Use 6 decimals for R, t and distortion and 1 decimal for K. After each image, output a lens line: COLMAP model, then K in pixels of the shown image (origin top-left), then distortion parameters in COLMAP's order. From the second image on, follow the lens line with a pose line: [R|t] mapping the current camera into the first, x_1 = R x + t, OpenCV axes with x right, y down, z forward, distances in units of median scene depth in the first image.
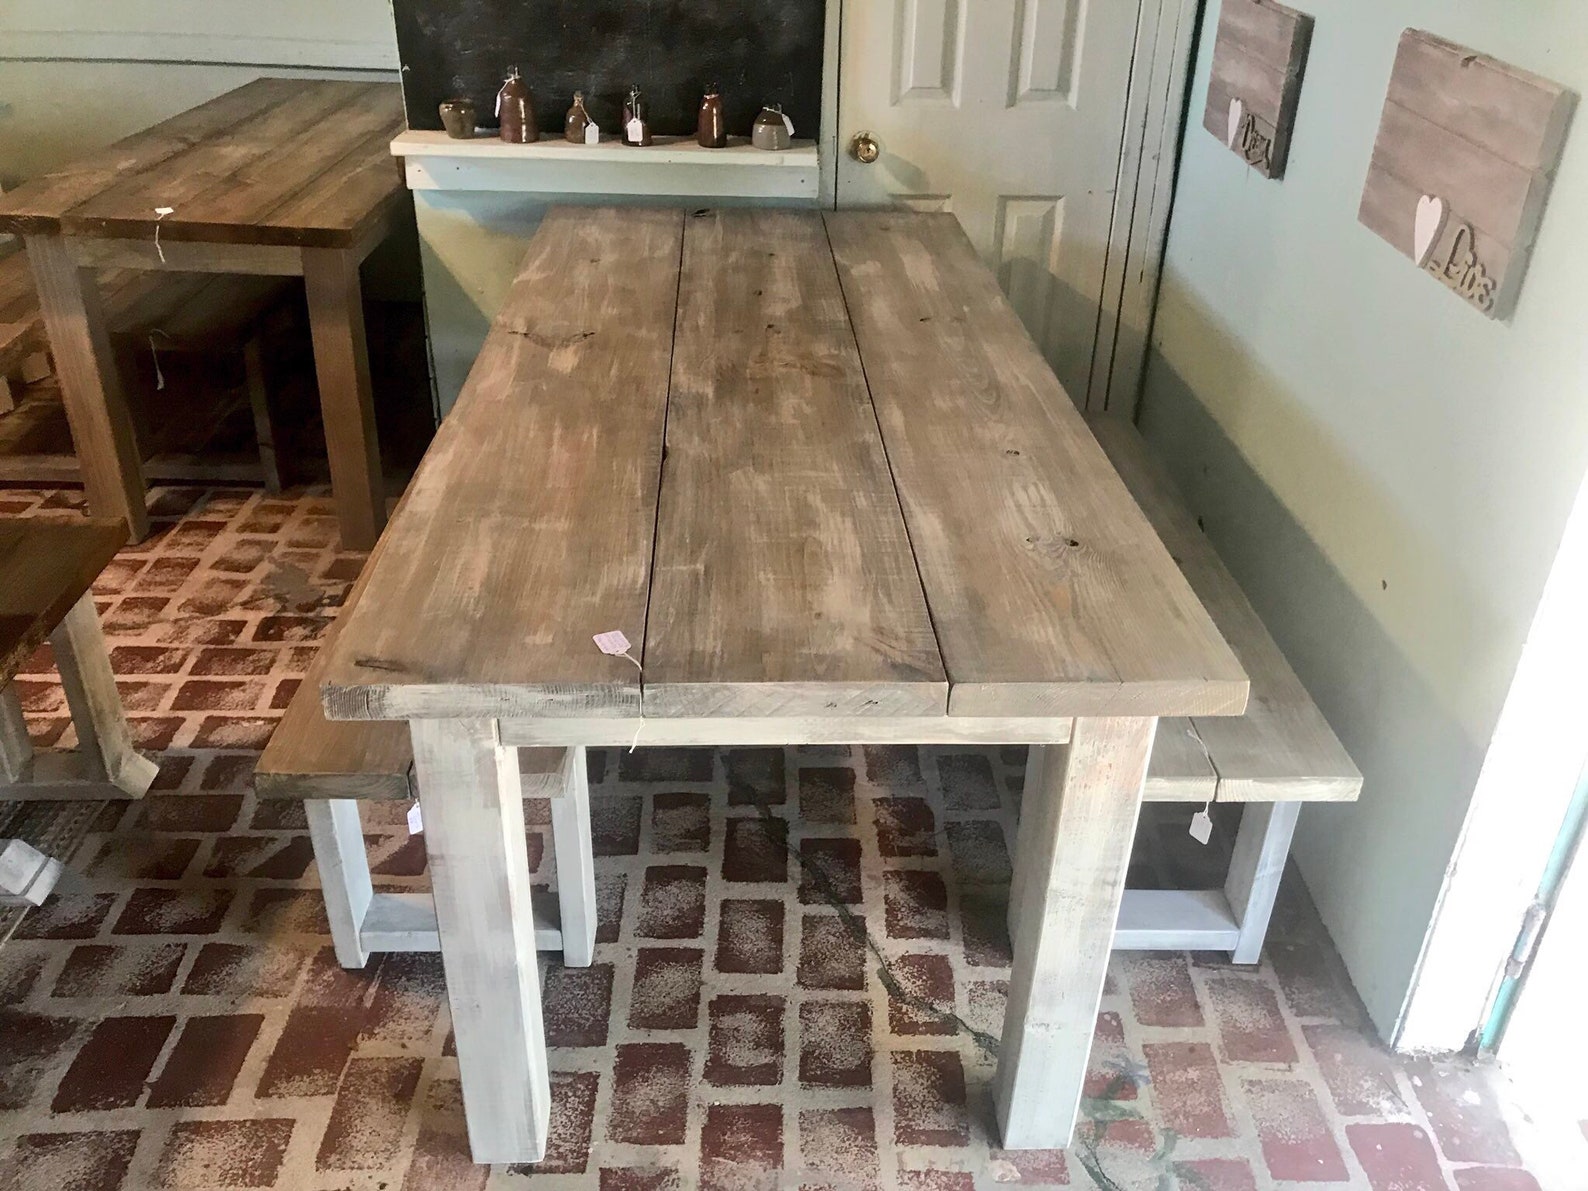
lens RADIAL K [[1307.8, 0, 809.6], [0, 1307.8, 593.3], [0, 0, 1]] dist [0.017831, -0.024309]
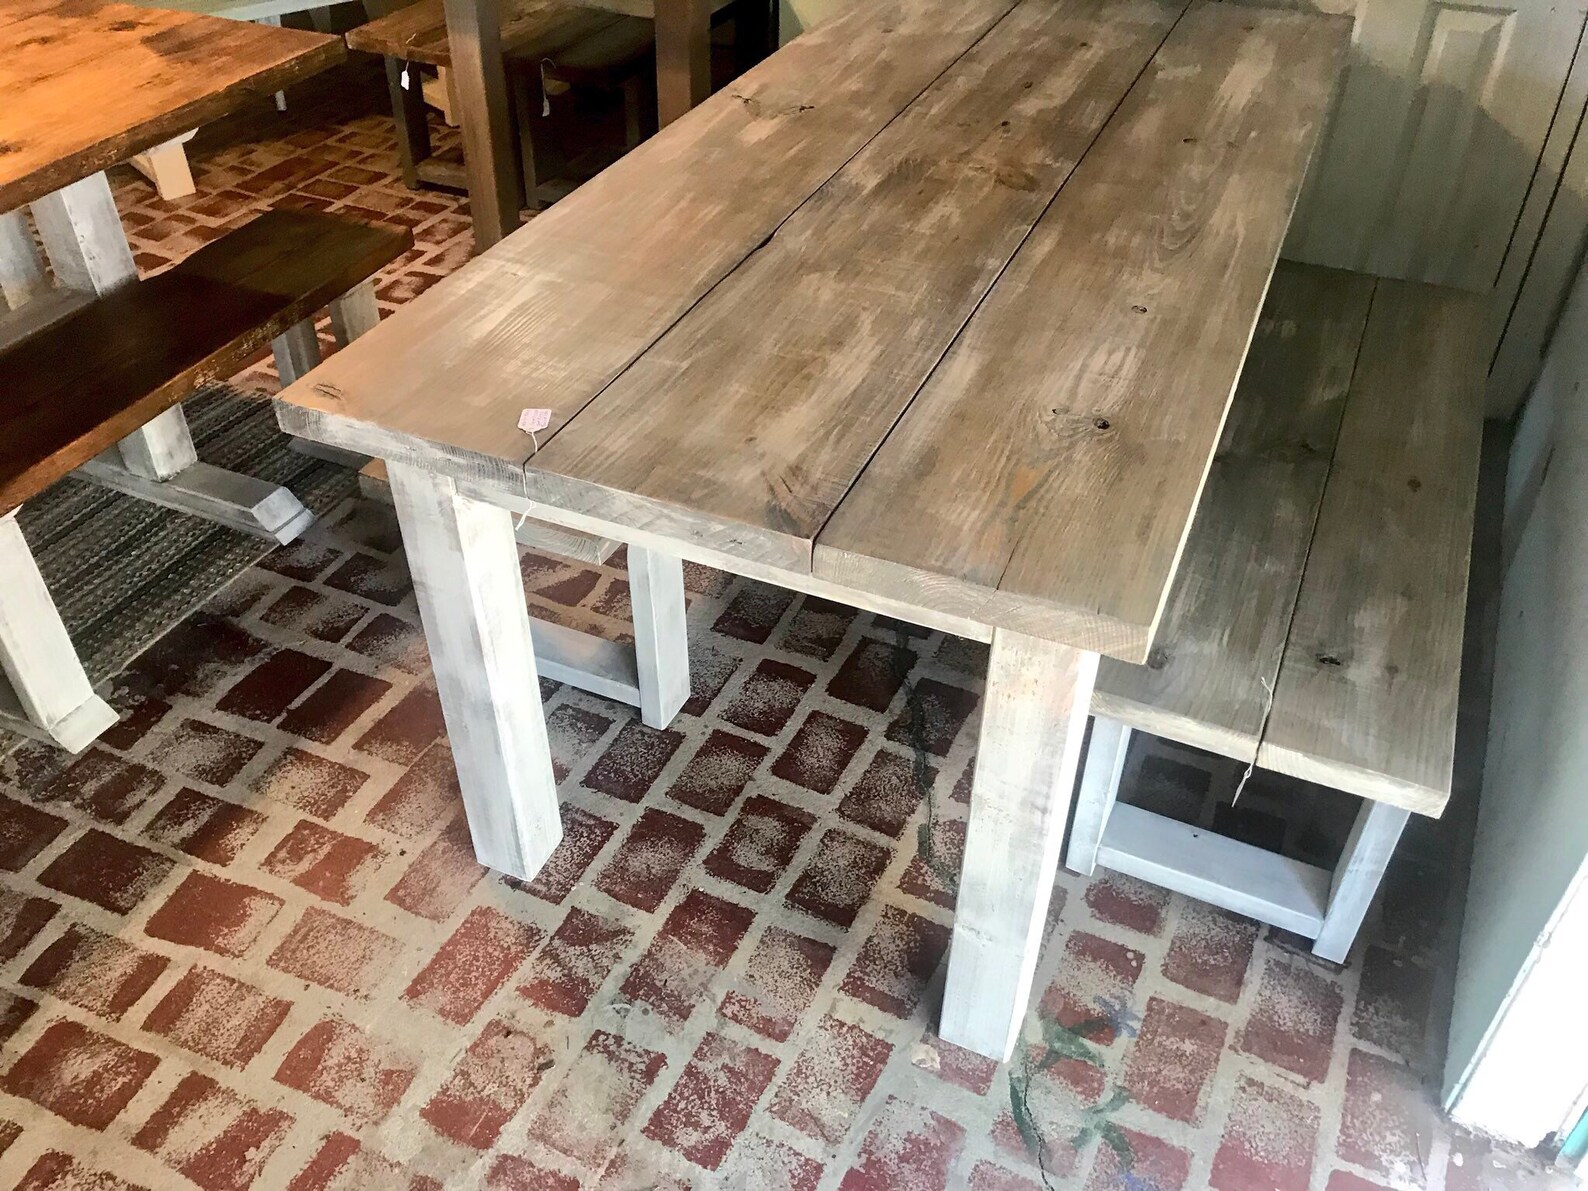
lens RADIAL K [[1307.8, 0, 782.5], [0, 1307.8, 580.0], [0, 0, 1]] dist [0.017831, -0.024309]
pose [[0.891826, 0.257734, -0.371779, 0.280543], [-0.200192, 0.961830, 0.186562, -0.045867], [0.405671, -0.091953, 0.909382, 0.103125]]
